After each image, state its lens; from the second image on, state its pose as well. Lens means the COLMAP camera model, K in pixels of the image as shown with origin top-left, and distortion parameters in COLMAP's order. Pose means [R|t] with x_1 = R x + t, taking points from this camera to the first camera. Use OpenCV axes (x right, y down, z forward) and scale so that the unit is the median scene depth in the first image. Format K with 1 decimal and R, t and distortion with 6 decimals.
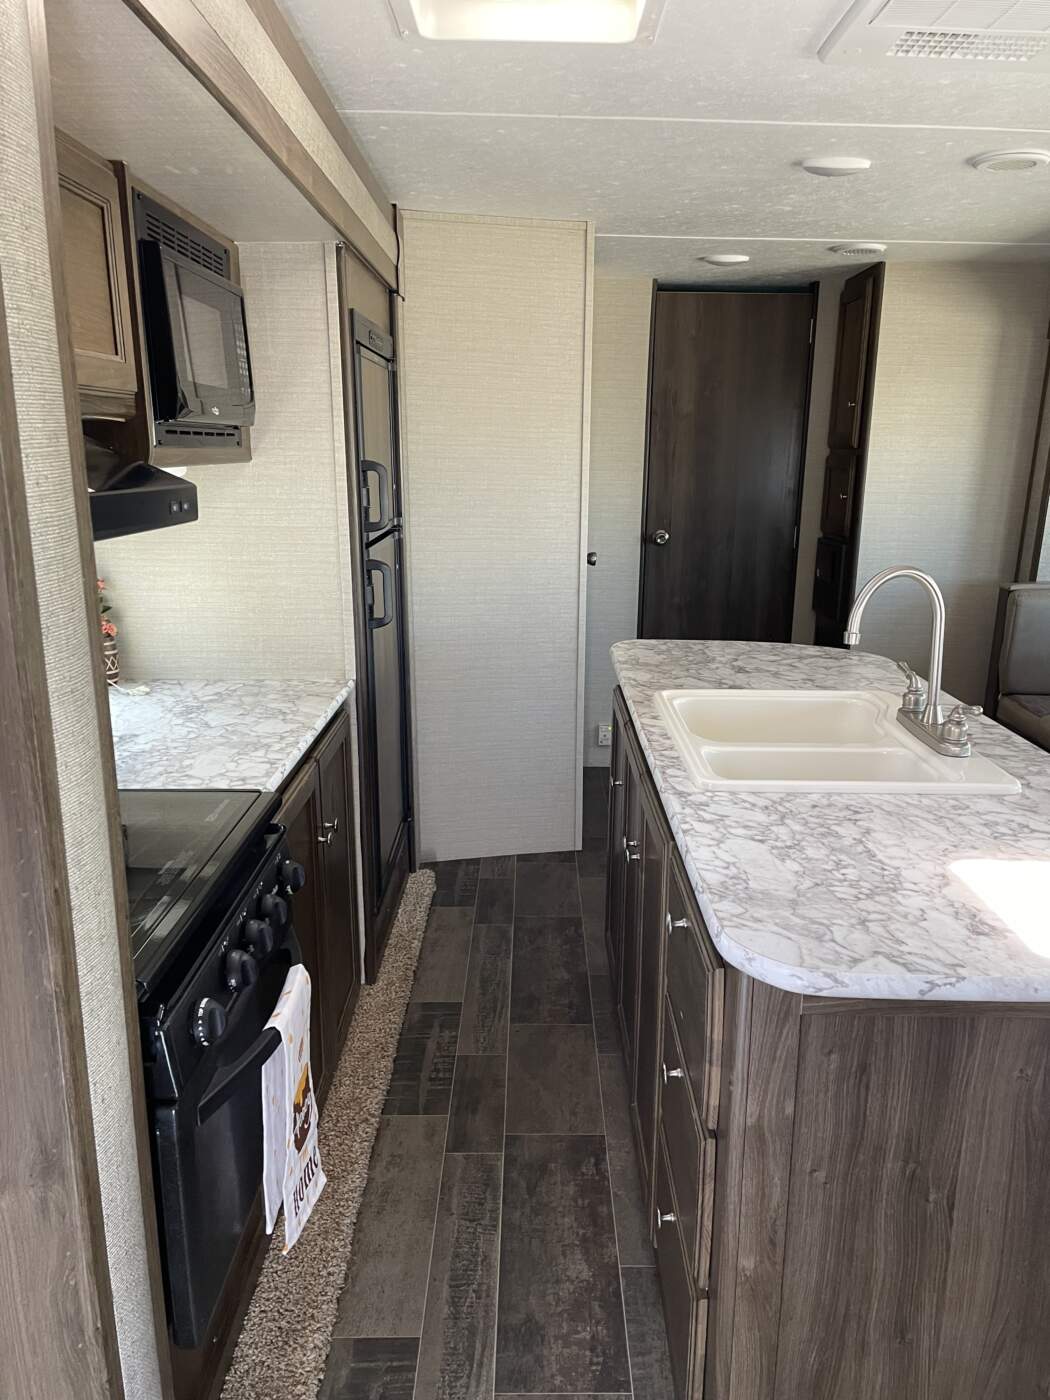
lens RADIAL K [[1048.4, 0, 526.6], [0, 1048.4, 711.2], [0, 0, 1]] dist [0.074176, -0.097031]
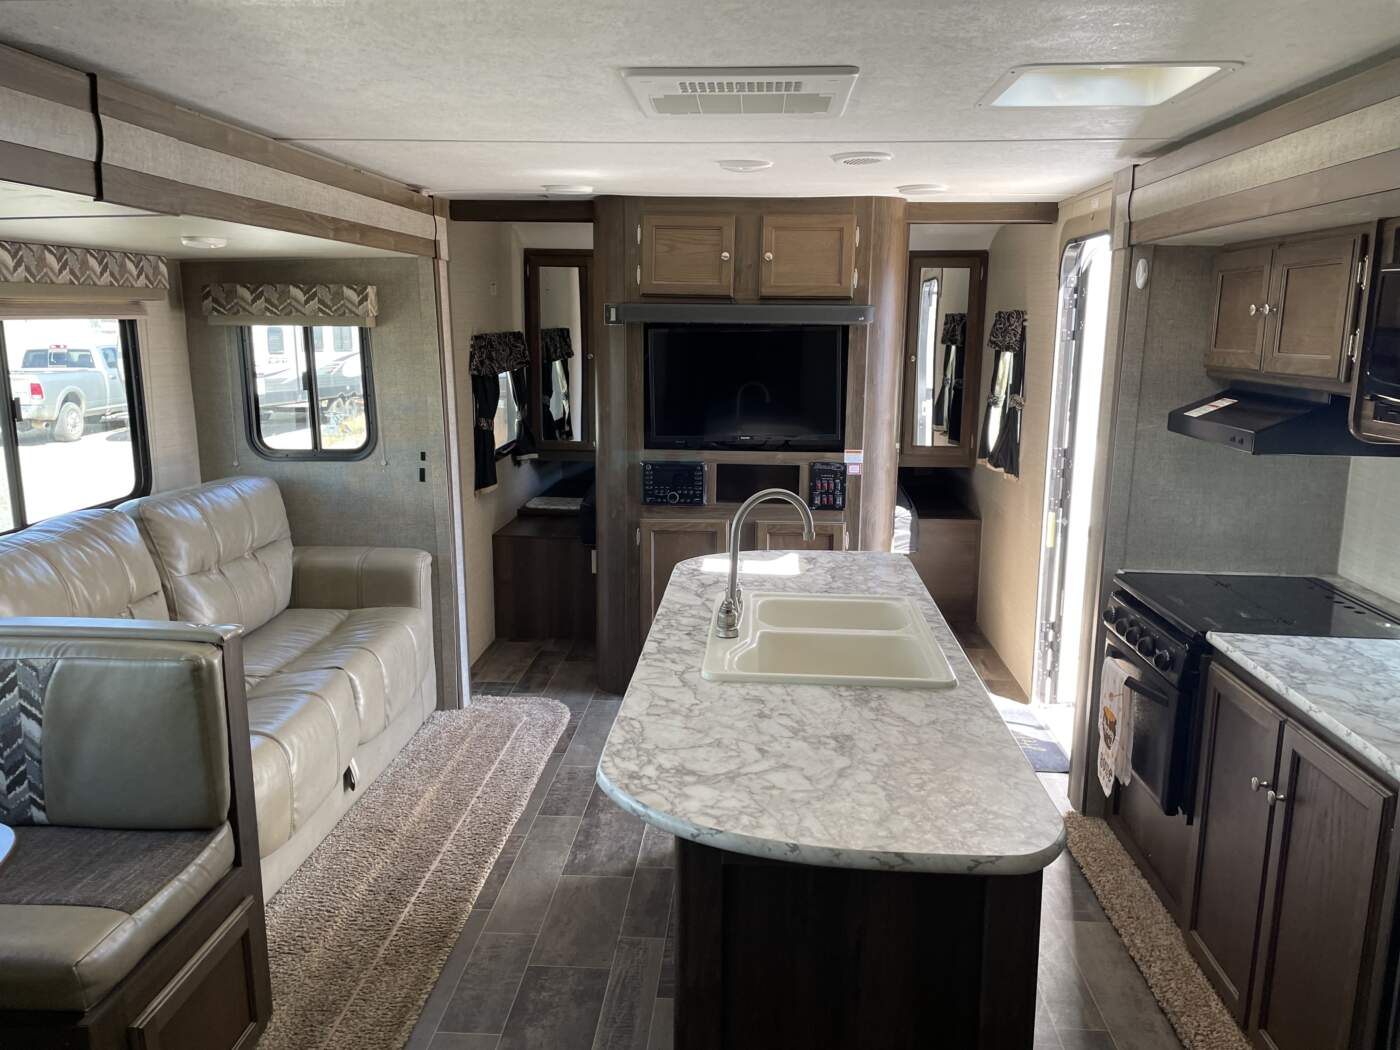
lens RADIAL K [[1048.4, 0, 689.2], [0, 1048.4, 512.9], [0, 0, 1]] dist [0.074176, -0.097031]
pose [[-0.997054, -0.032538, 0.069455, 0.445088], [-0.000123, 0.906229, 0.422787, -0.819594], [-0.076699, 0.421533, -0.903563, 2.699464]]
